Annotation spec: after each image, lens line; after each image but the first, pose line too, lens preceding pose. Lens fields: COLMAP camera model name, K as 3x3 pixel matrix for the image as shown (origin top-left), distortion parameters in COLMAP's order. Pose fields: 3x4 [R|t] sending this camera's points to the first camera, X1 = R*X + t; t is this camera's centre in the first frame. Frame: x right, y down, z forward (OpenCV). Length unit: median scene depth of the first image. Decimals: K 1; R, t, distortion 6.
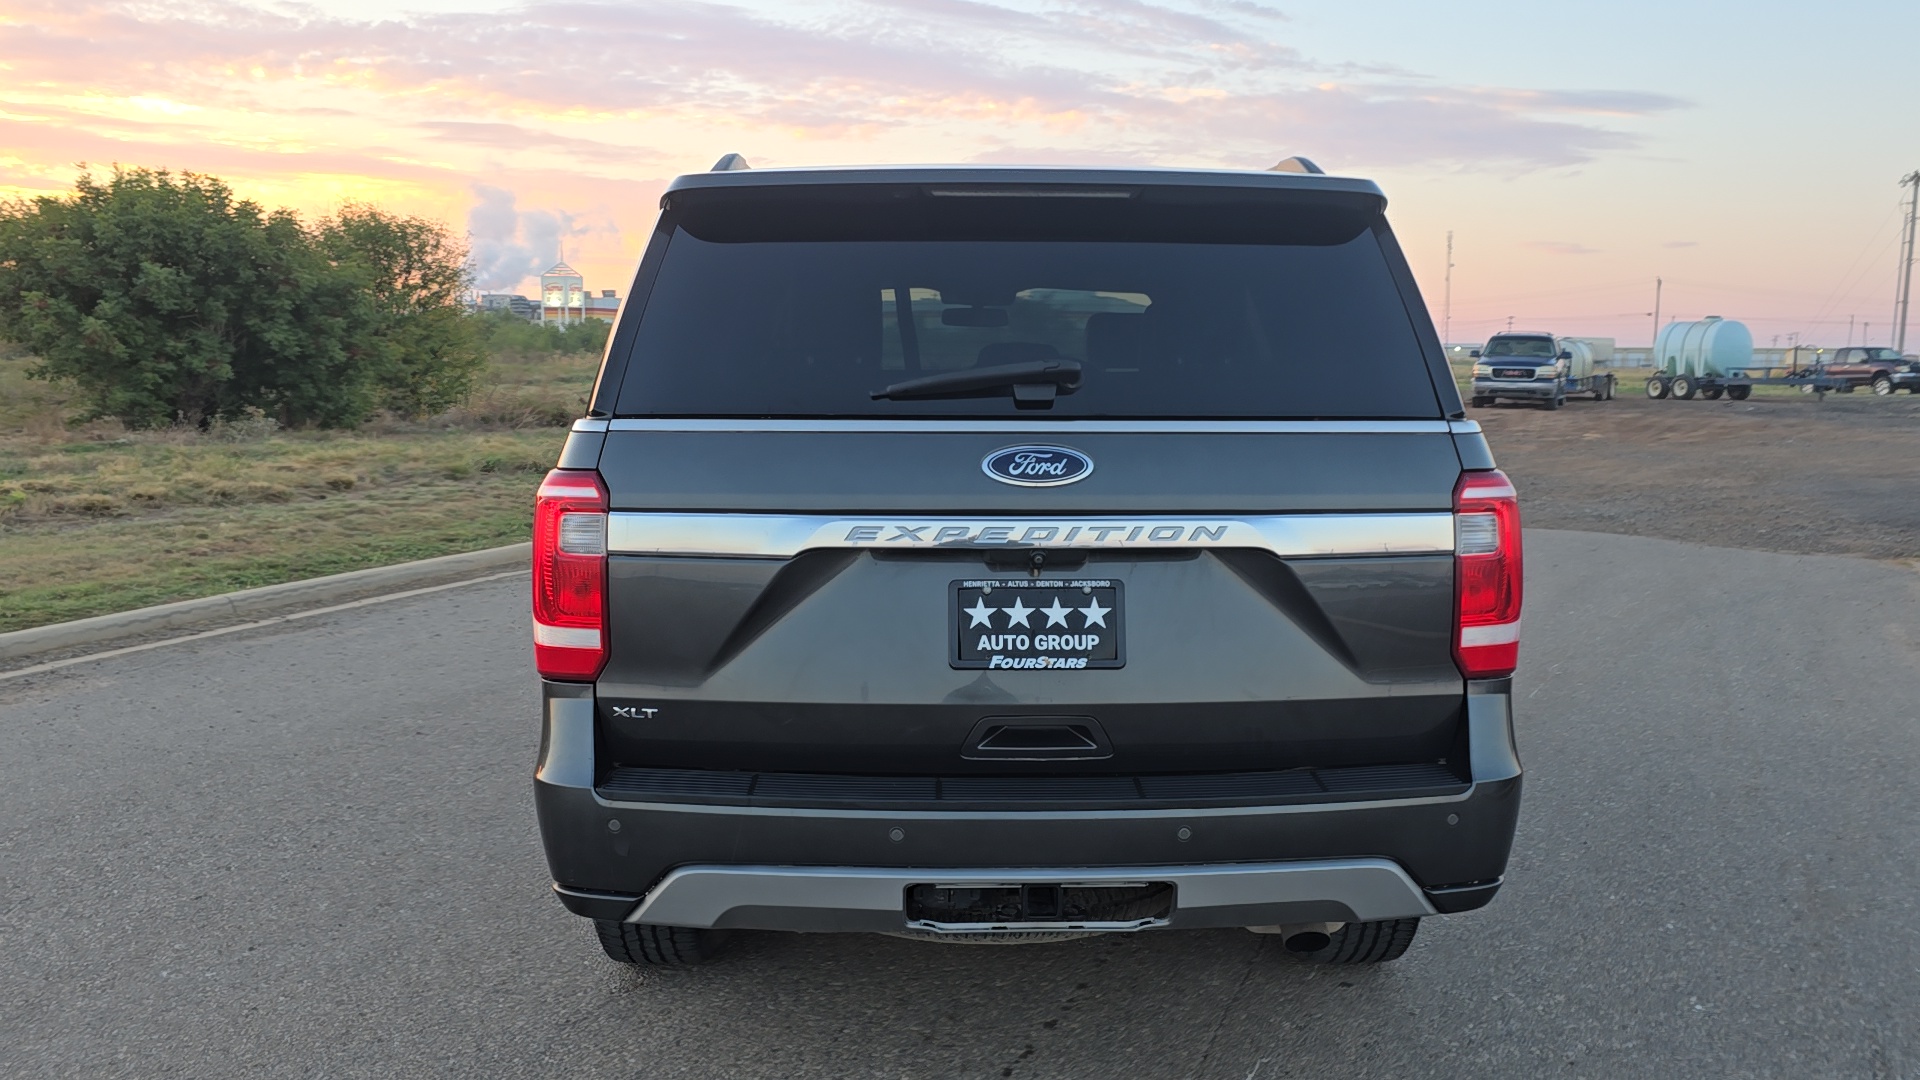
lens RADIAL K [[1628.8, 0, 995.0], [0, 1628.8, 526.1], [0, 0, 1]] dist [-0.016148, 0.001213]
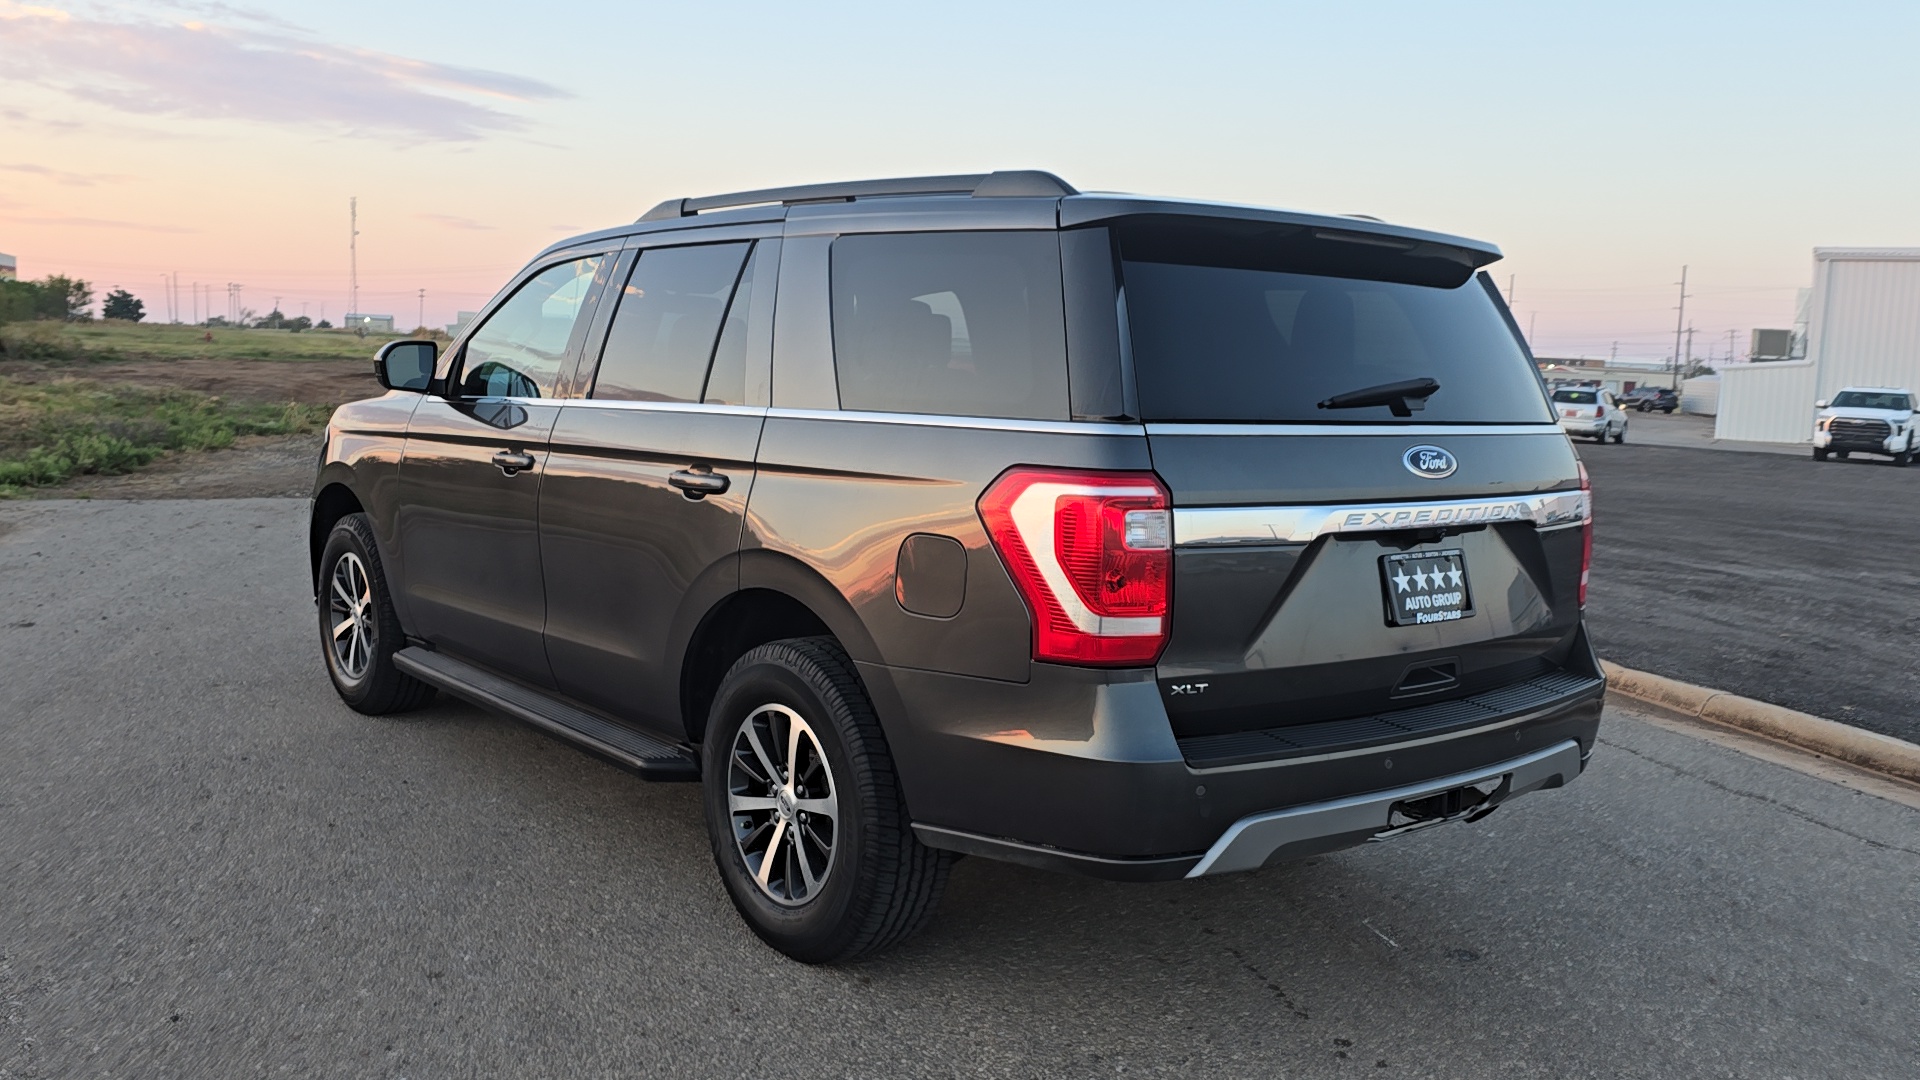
lens RADIAL K [[1628.8, 0, 994.7], [0, 1628.8, 541.4], [0, 0, 1]] dist [-0.016148, 0.001213]
pose [[0.773711, -0.042308, 0.632125, -0.934770], [0.025970, 0.999047, 0.035079, -0.025594], [-0.633006, -0.010725, 0.774072, 0.208740]]
